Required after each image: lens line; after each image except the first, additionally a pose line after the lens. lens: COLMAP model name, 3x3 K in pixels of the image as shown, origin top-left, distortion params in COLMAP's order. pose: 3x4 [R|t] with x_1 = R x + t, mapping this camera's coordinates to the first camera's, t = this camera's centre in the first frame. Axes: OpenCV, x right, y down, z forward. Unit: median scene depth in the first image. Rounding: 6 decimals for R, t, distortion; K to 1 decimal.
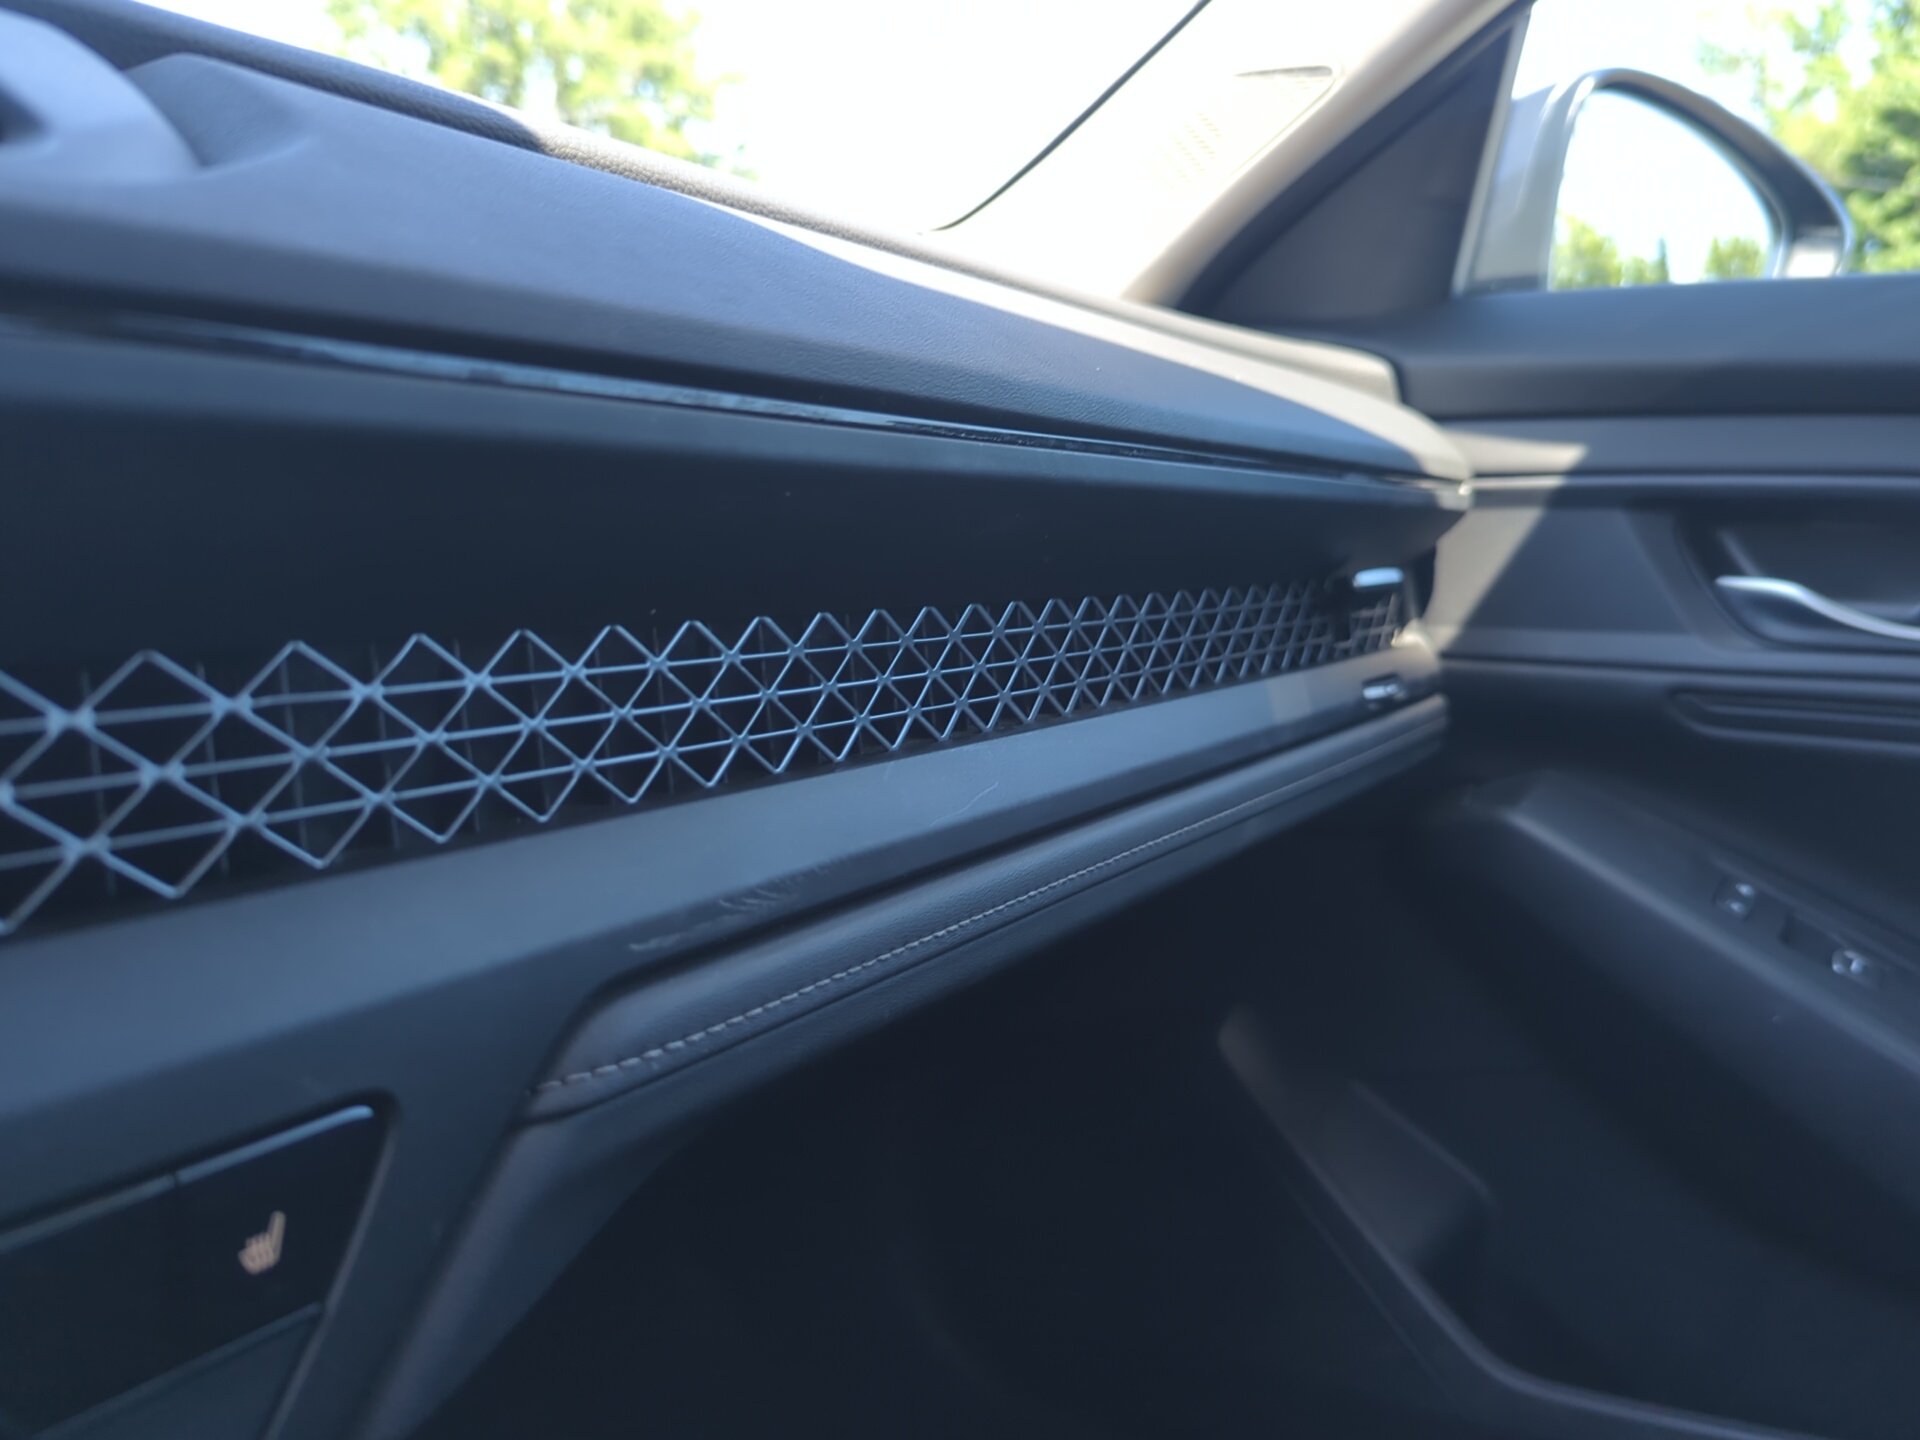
lens RADIAL K [[1554.3, 0, 969.3], [0, 1554.3, 721.6], [0, 0, 1]] dist [0.061770, -0.064841]
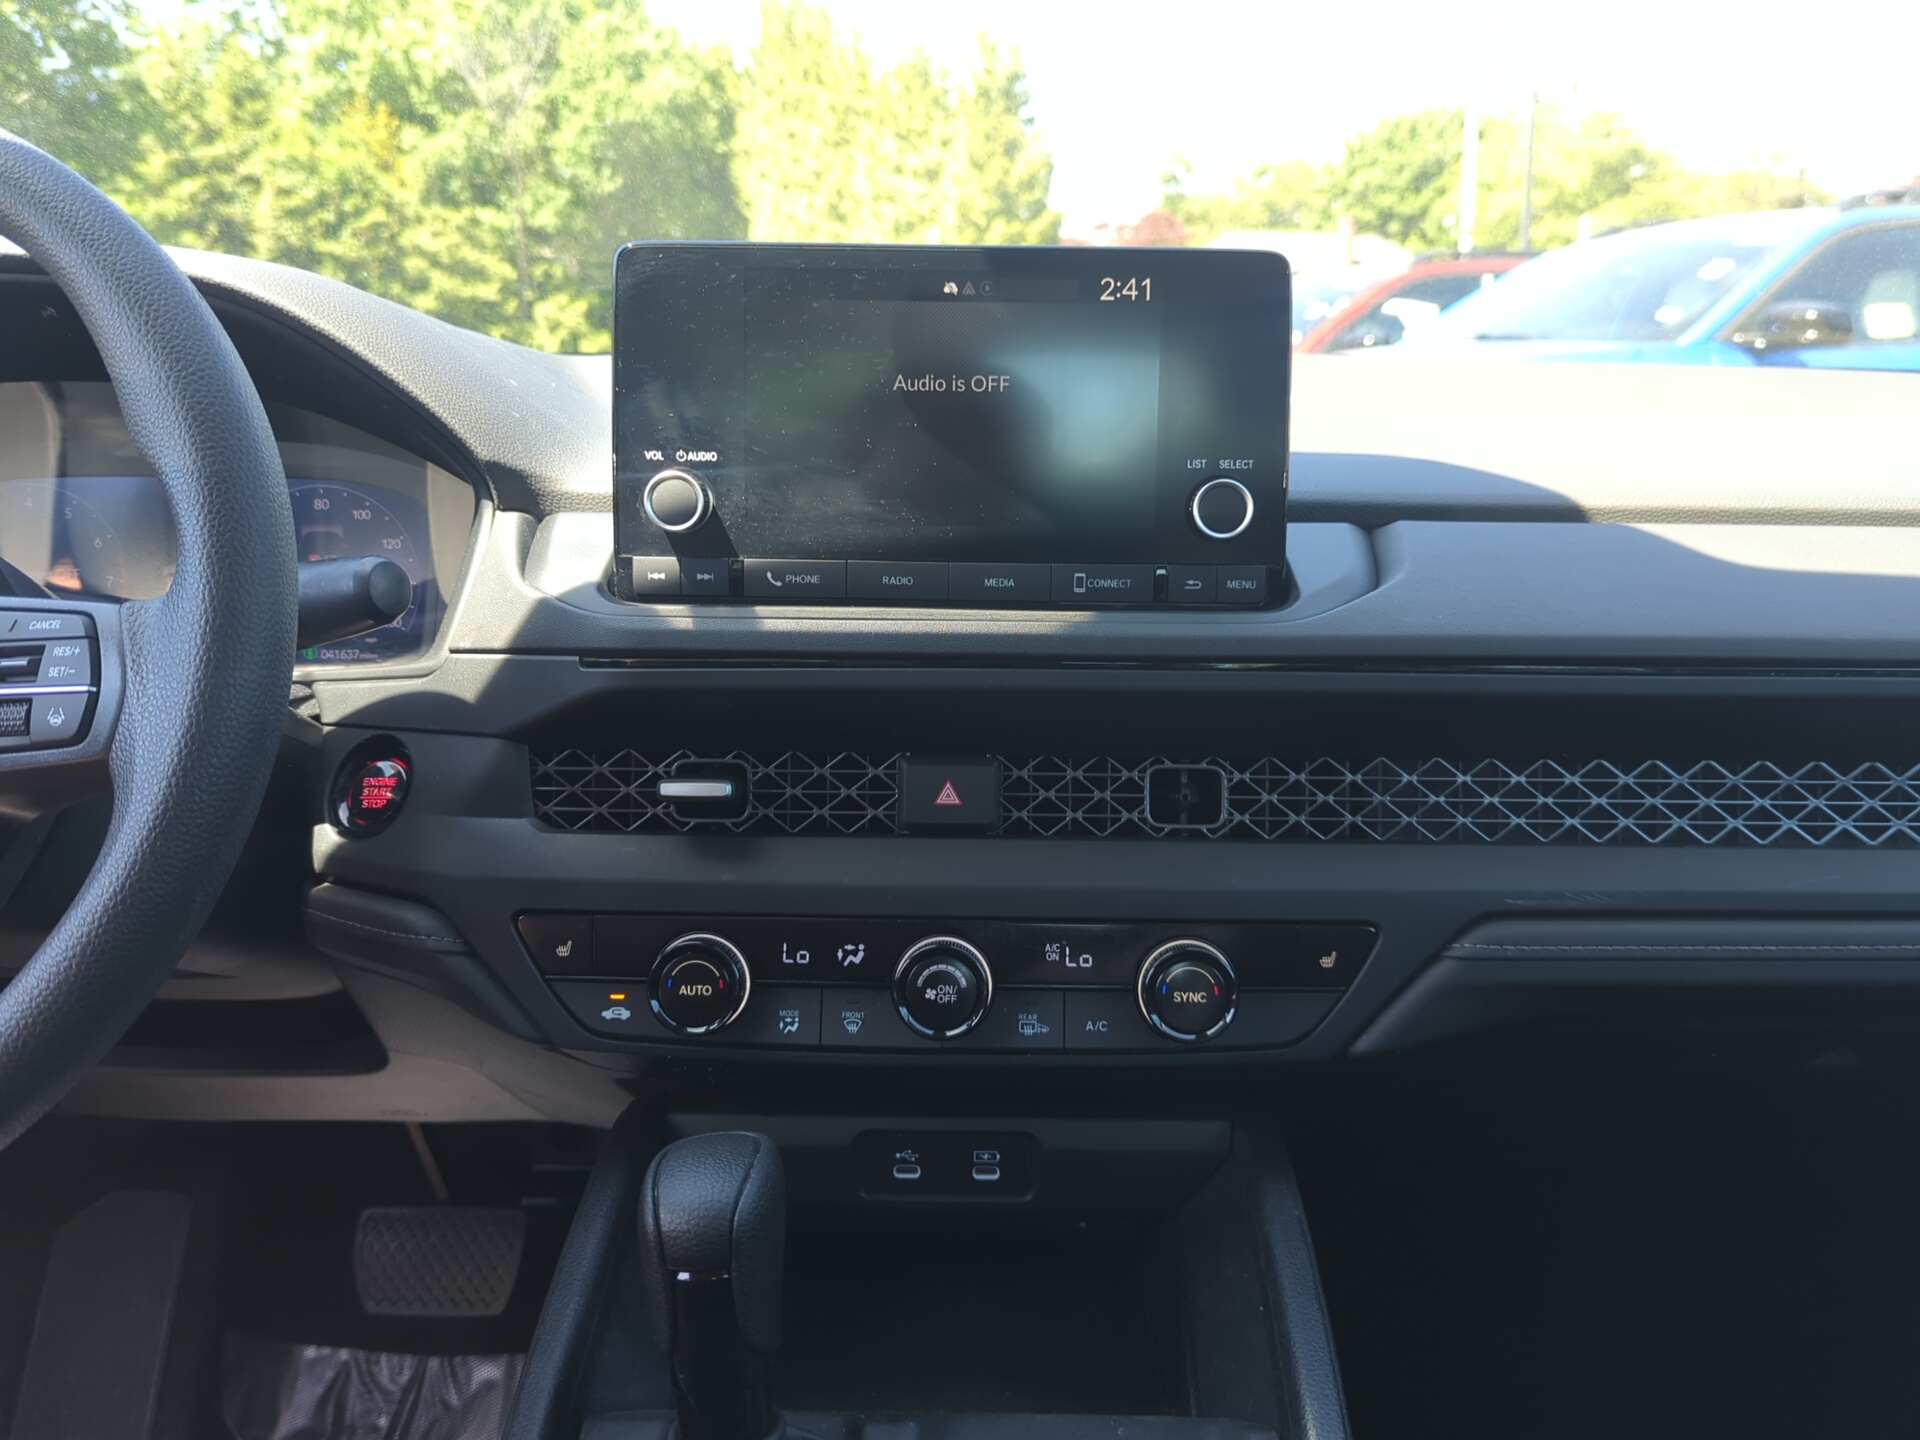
lens RADIAL K [[1554.3, 0, 986.4], [0, 1554.3, 689.0], [0, 0, 1]] dist [0.061770, -0.064841]
pose [[0.518268, 0.088086, -0.850670, 0.565103], [-0.104929, 0.993716, 0.038971, -0.075227], [0.848757, 0.069062, 0.524254, -0.380548]]
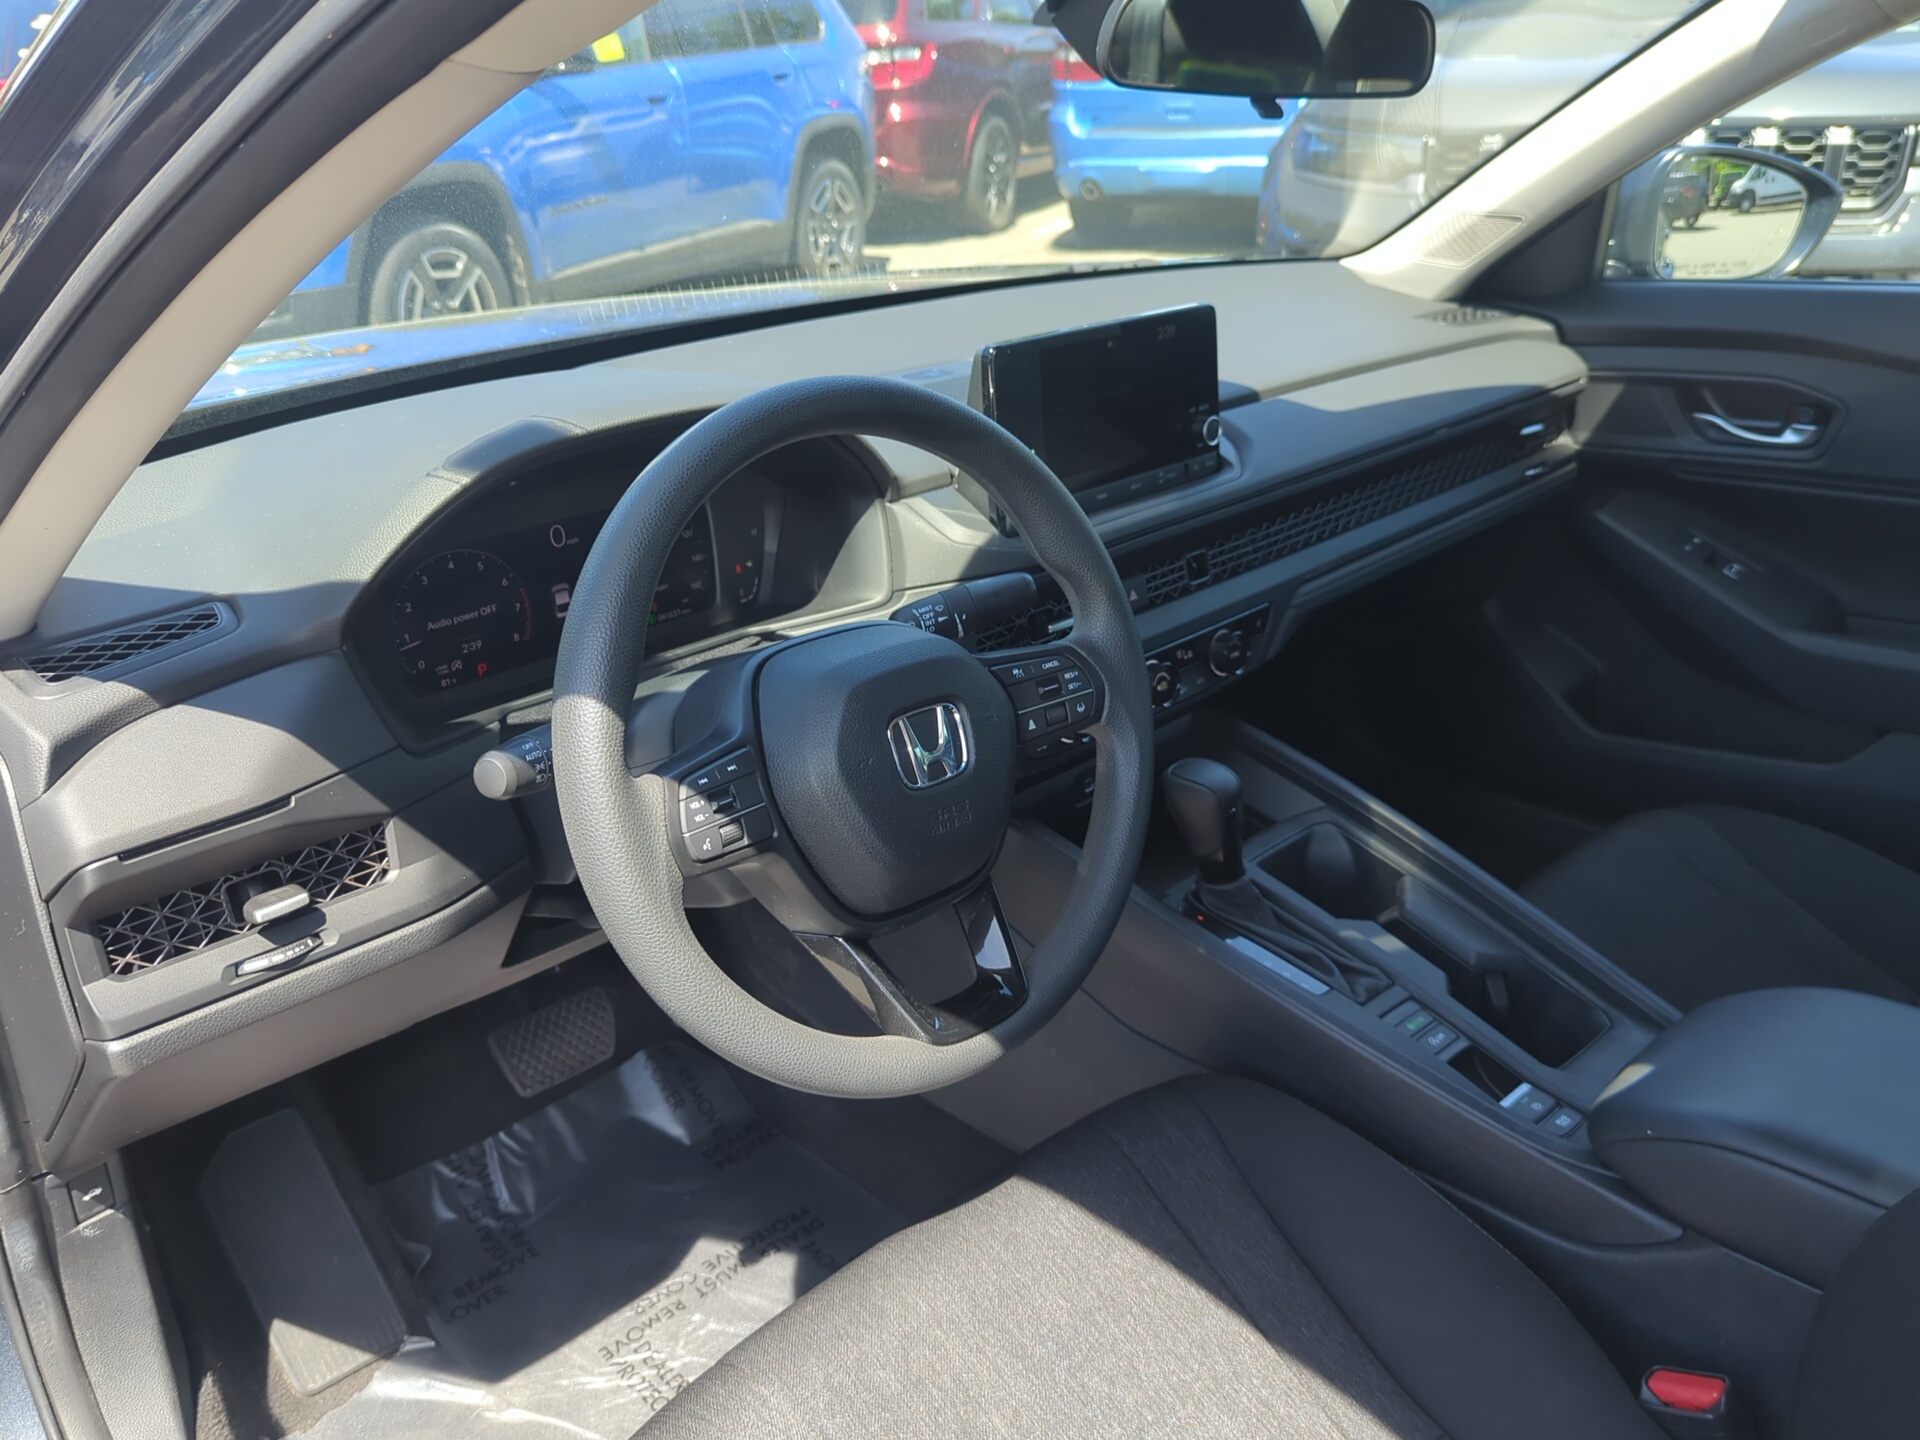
lens RADIAL K [[1554.3, 0, 976.7], [0, 1554.3, 699.6], [0, 0, 1]] dist [0.061770, -0.064841]
pose [[0.967251, 0.000745, -0.253822, 0.025058], [0.057905, 0.972979, 0.223515, -0.301115], [0.247130, -0.230893, 0.941071, -1.875240]]
